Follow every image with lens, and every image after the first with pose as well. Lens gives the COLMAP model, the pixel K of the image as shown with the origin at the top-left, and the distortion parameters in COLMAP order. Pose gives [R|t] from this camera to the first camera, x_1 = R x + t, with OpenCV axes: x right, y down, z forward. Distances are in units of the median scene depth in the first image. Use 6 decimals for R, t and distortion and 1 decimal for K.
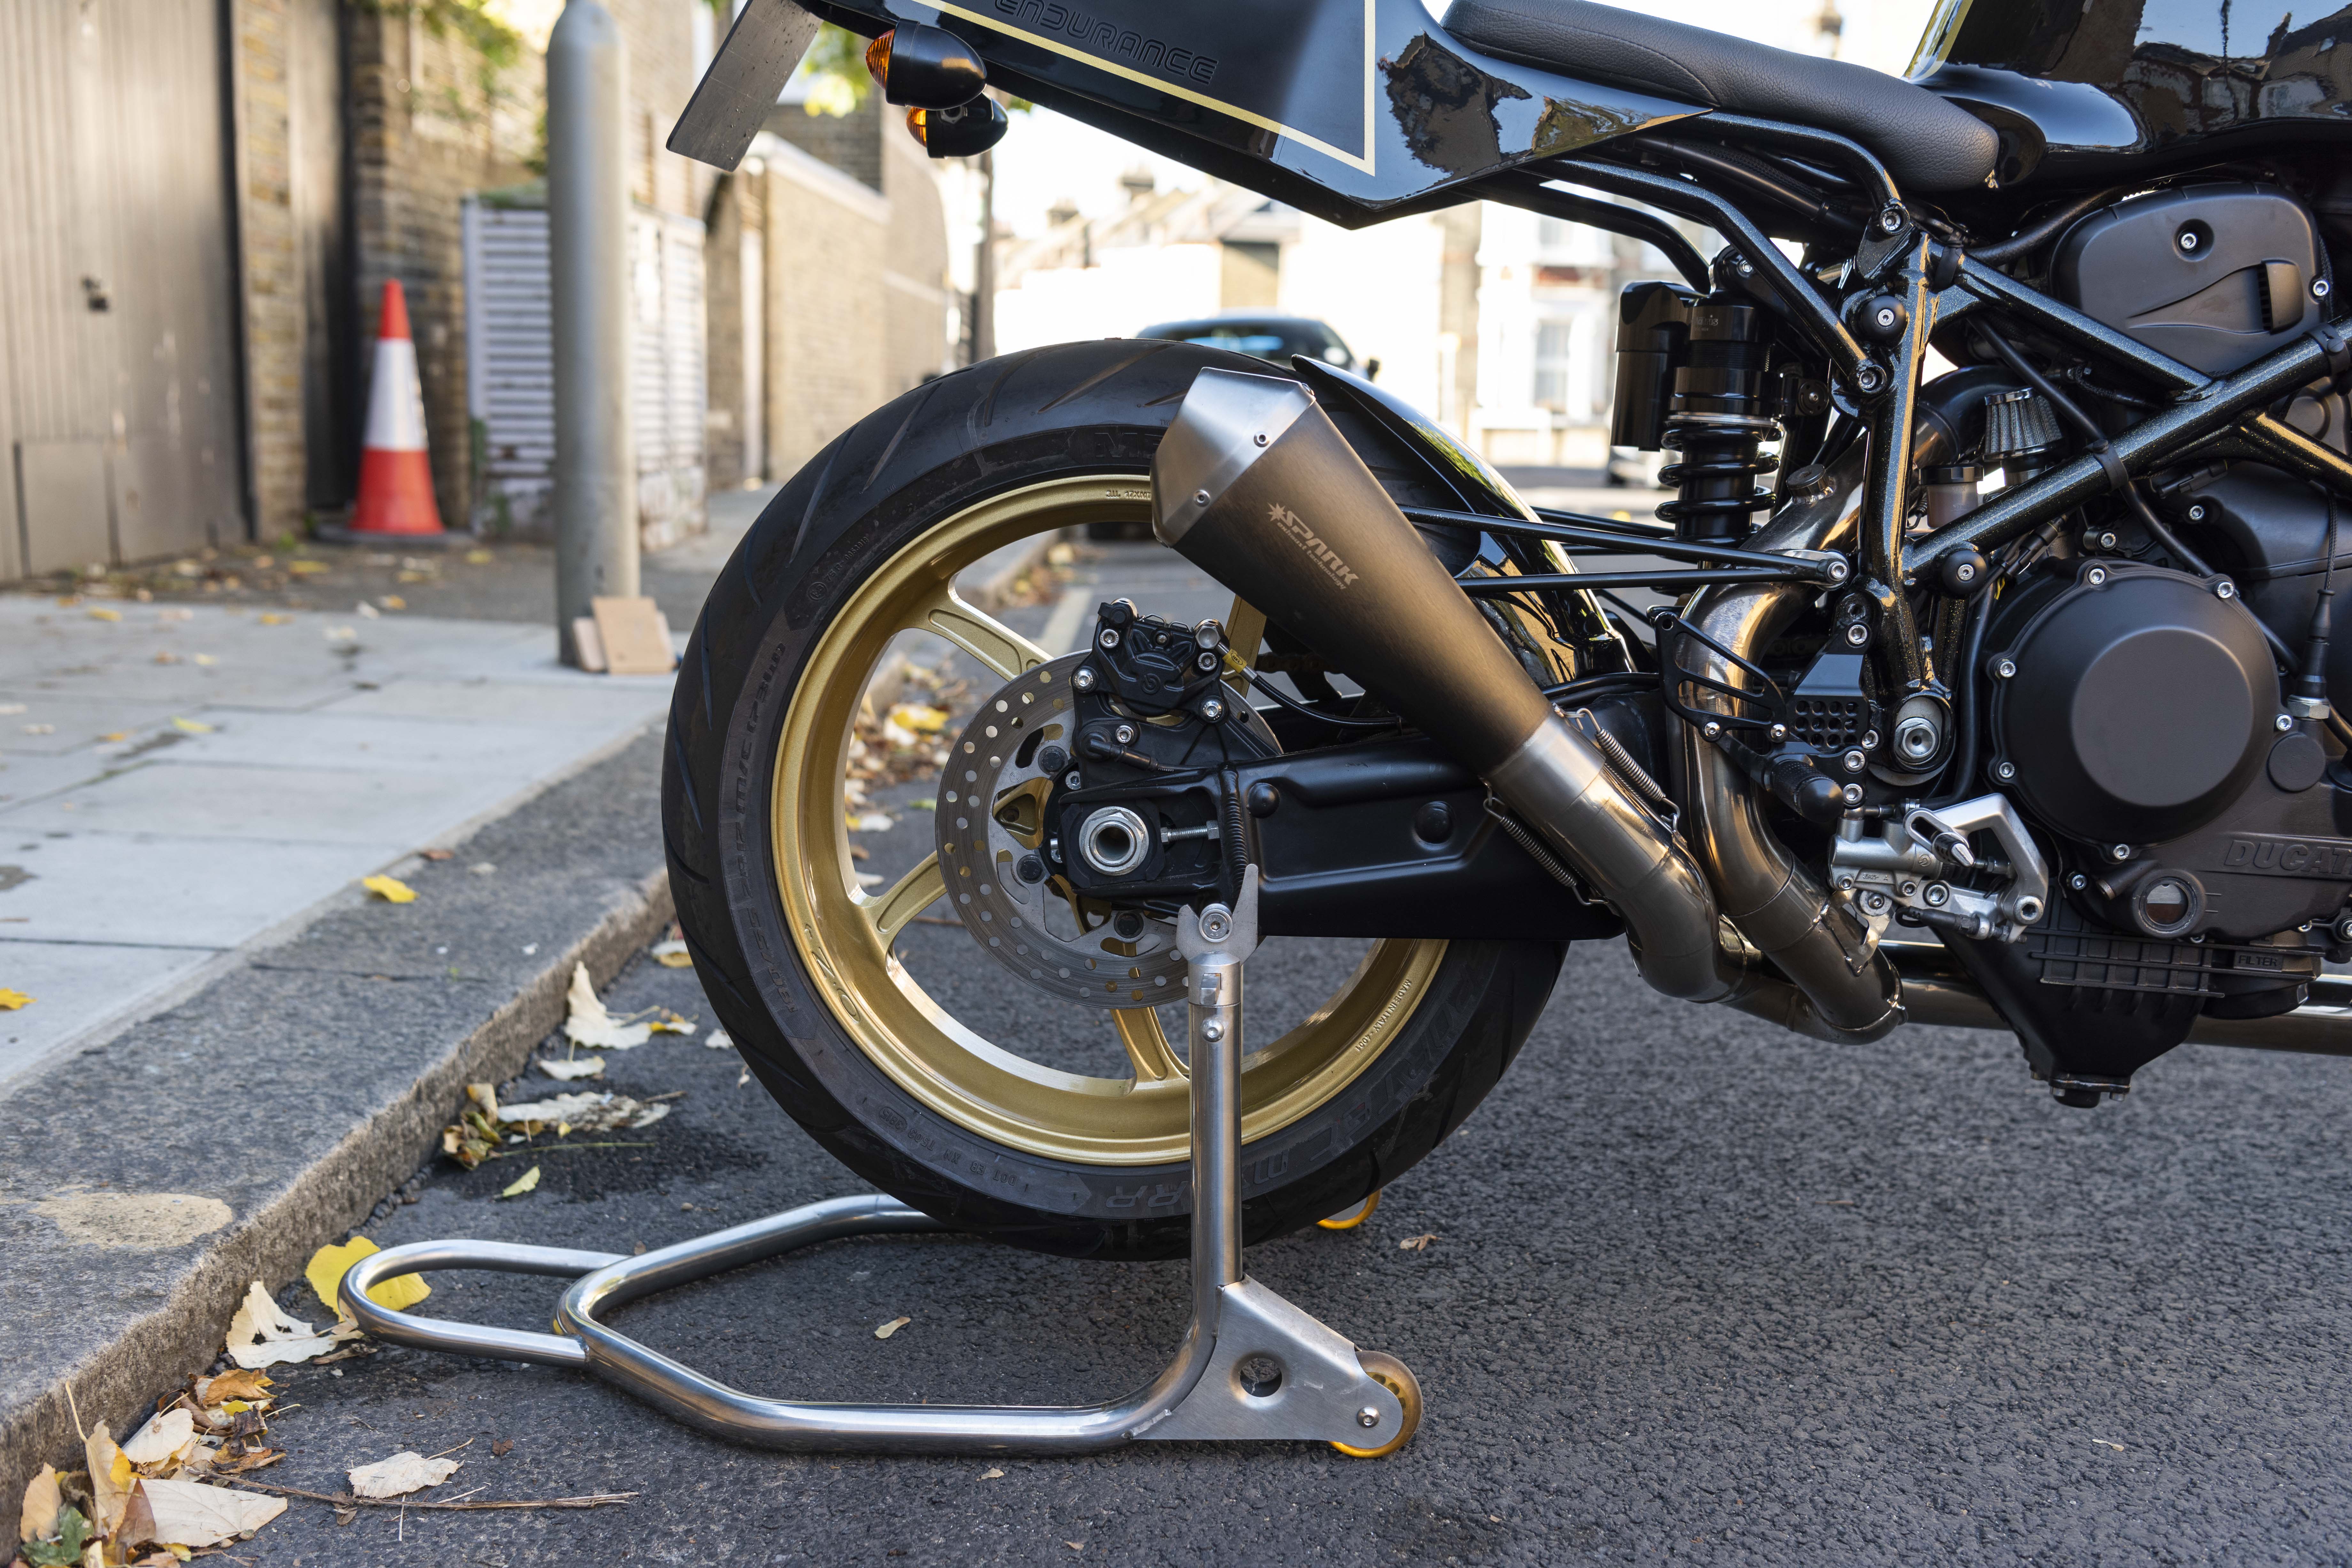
lens RADIAL K [[2361.3, 0, 1180.4], [0, 2361.3, 779.1], [0, 0, 1]] dist [-0.014268, 0.000000]
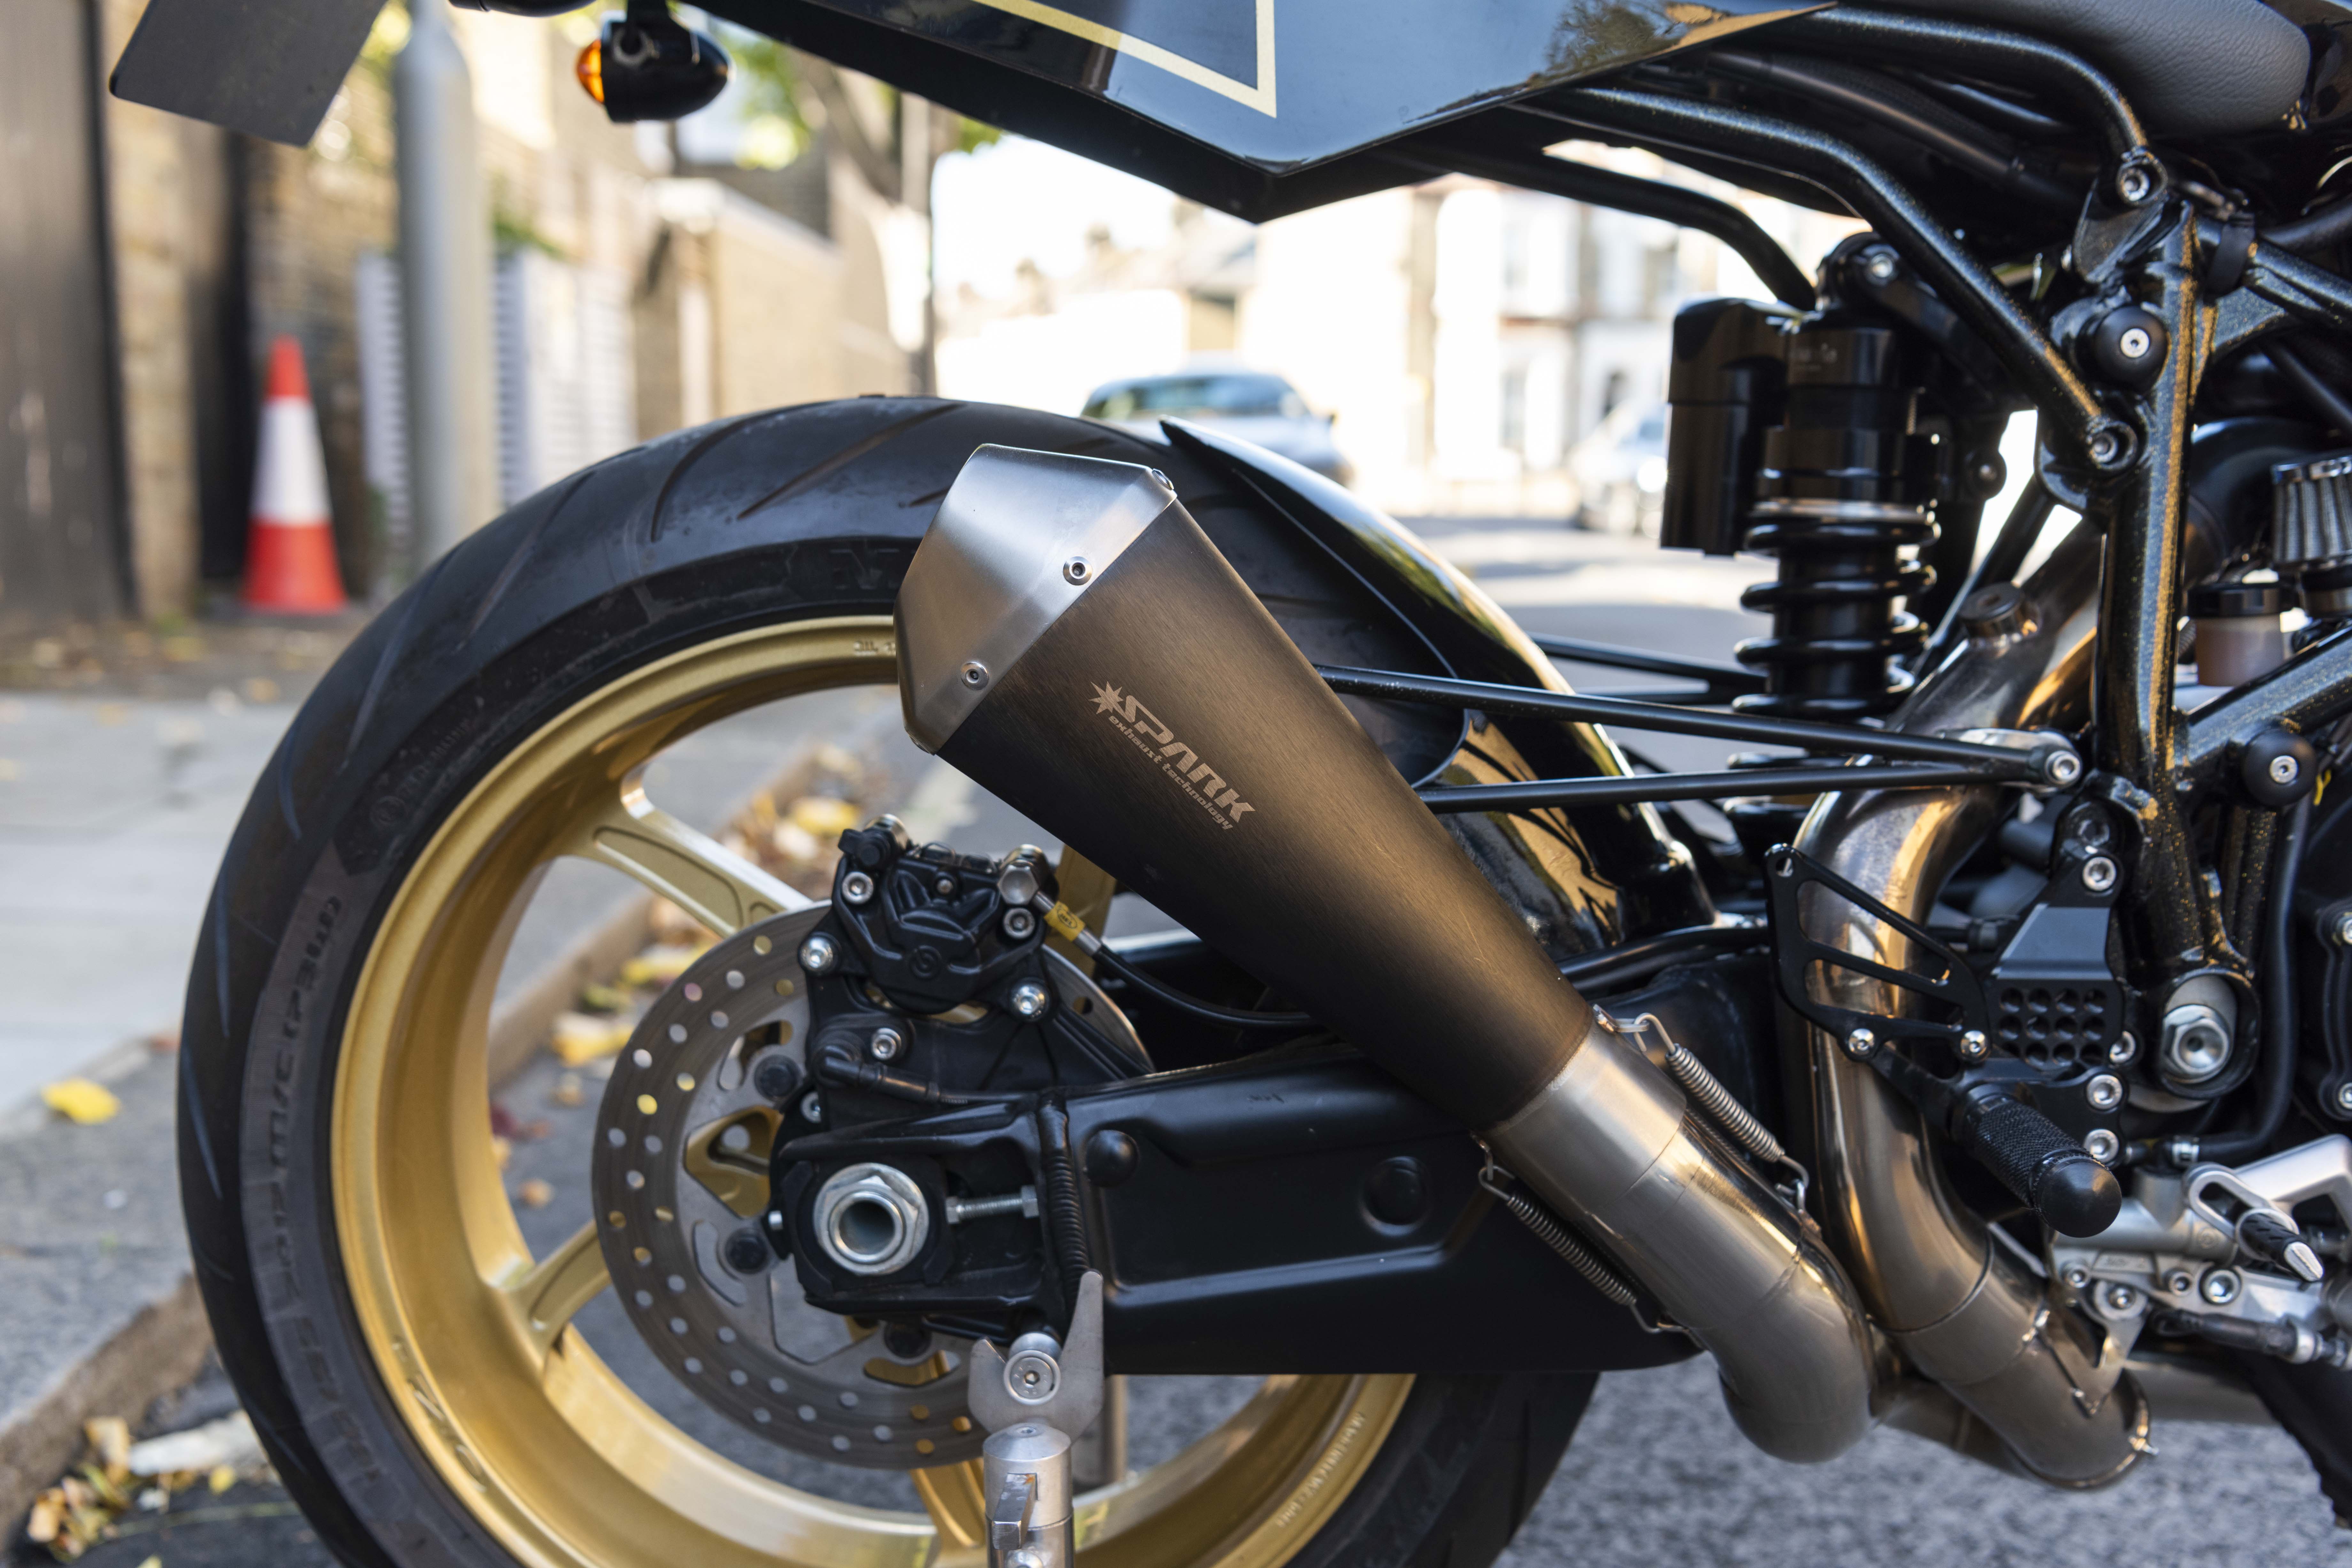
lens RADIAL K [[2361.3, 0, 1172.7], [0, 2361.3, 787.3], [0, 0, 1]] dist [-0.014268, 0.000000]
pose [[0.999842, -0.015223, 0.009197, 0.045721], [0.015384, 0.999724, -0.017728, -0.073058], [-0.008925, 0.017867, 0.999801, 0.388889]]
